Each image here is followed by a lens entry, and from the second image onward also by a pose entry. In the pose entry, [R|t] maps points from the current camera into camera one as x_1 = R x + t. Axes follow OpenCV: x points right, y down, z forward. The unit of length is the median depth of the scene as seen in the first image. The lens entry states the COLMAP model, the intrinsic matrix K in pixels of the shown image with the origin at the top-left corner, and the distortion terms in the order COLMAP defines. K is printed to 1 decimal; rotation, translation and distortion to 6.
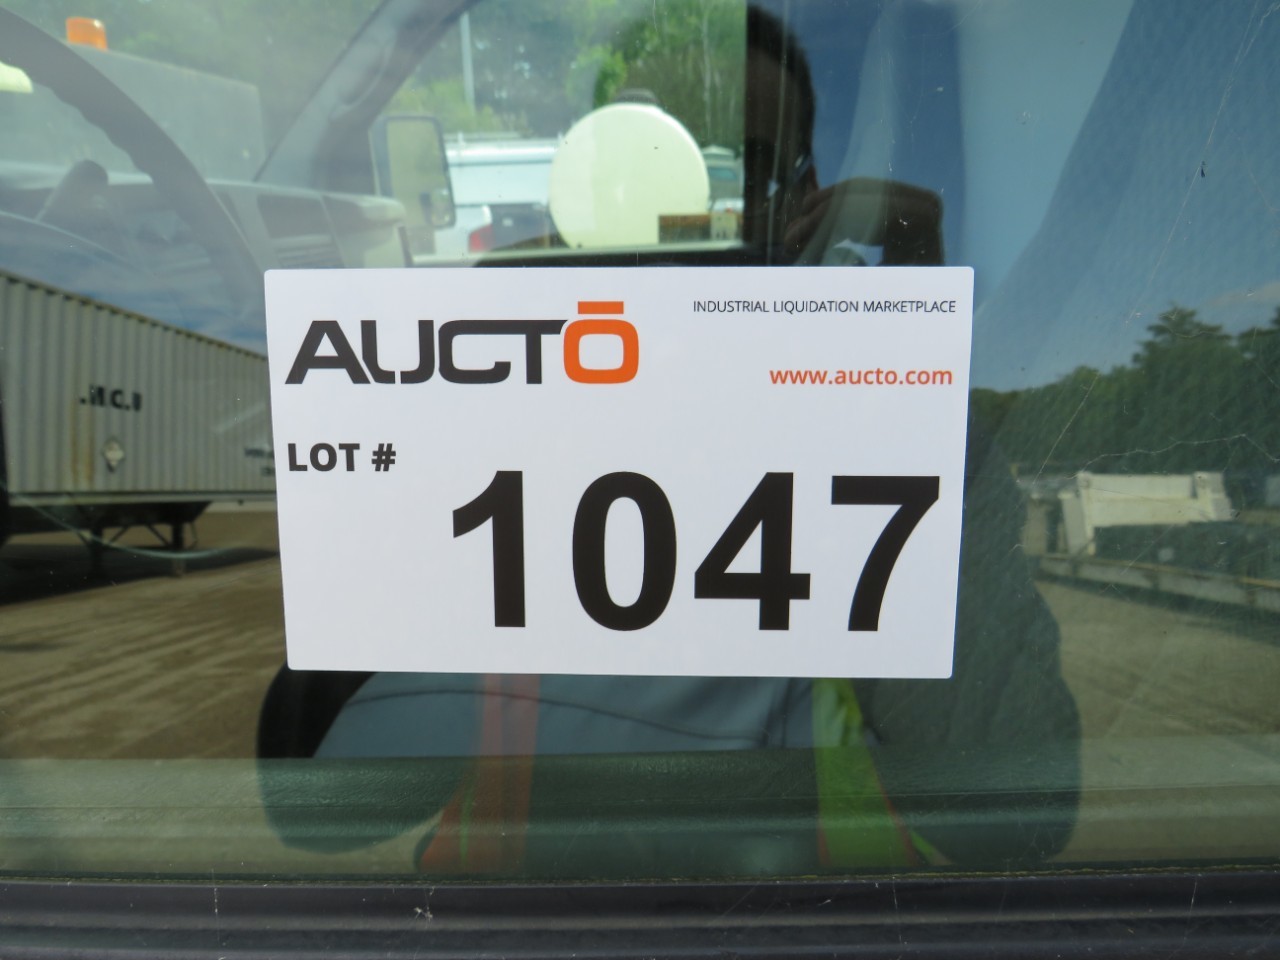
lens RADIAL K [[956.1, 0, 640.0], [0, 956.1, 480.0], [0, 0, 1]] dist [-0.032825, 0.005989]
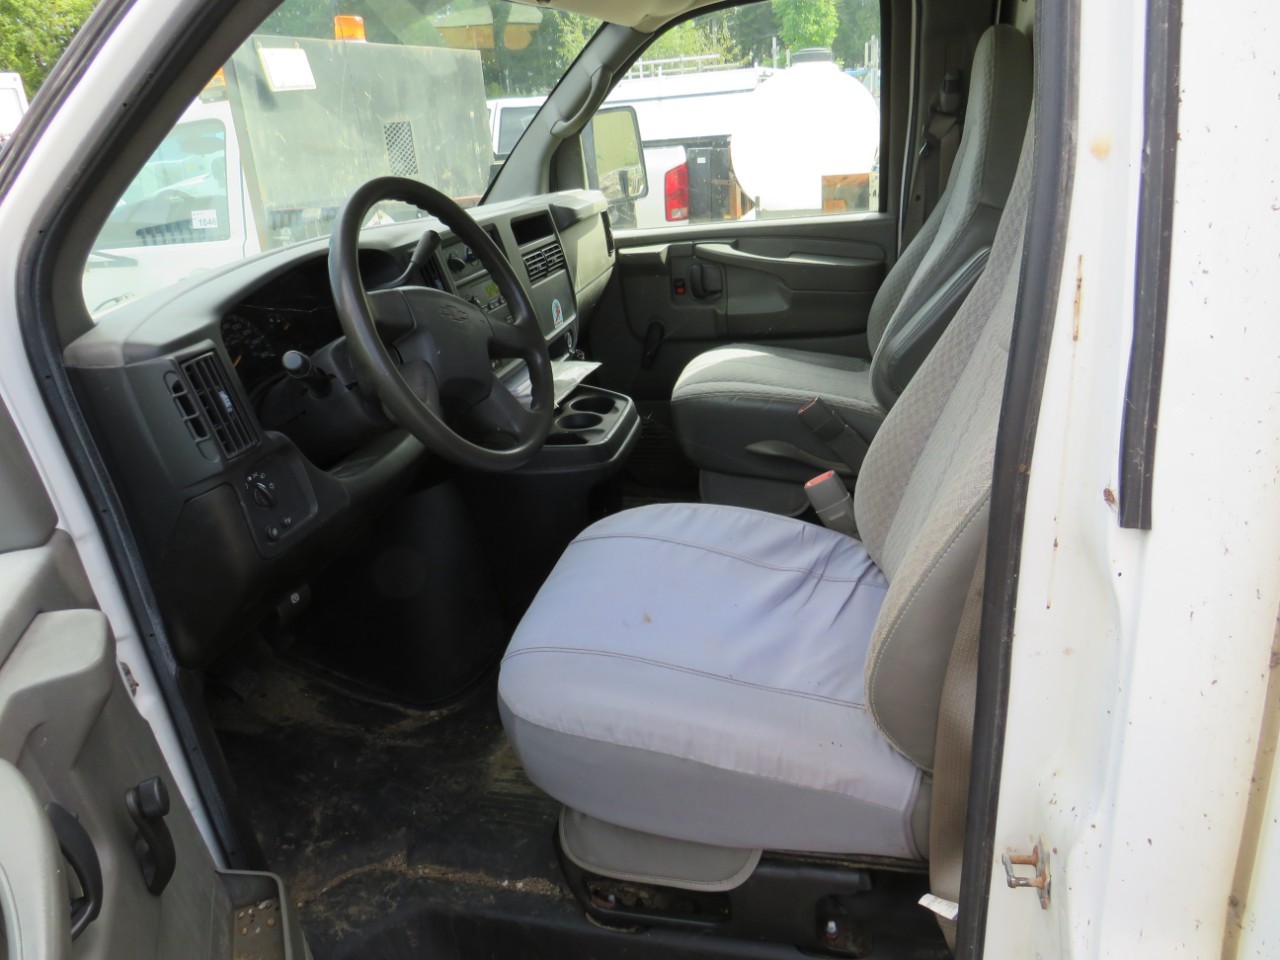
lens RADIAL K [[956.1, 0, 640.0], [0, 956.1, 480.0], [0, 0, 1]] dist [-0.032825, 0.005989]
pose [[0.979500, 0.037114, -0.197998, 0.067580], [-0.021391, 0.996487, 0.080965, -0.009283], [0.200307, -0.075069, 0.976853, -0.283926]]
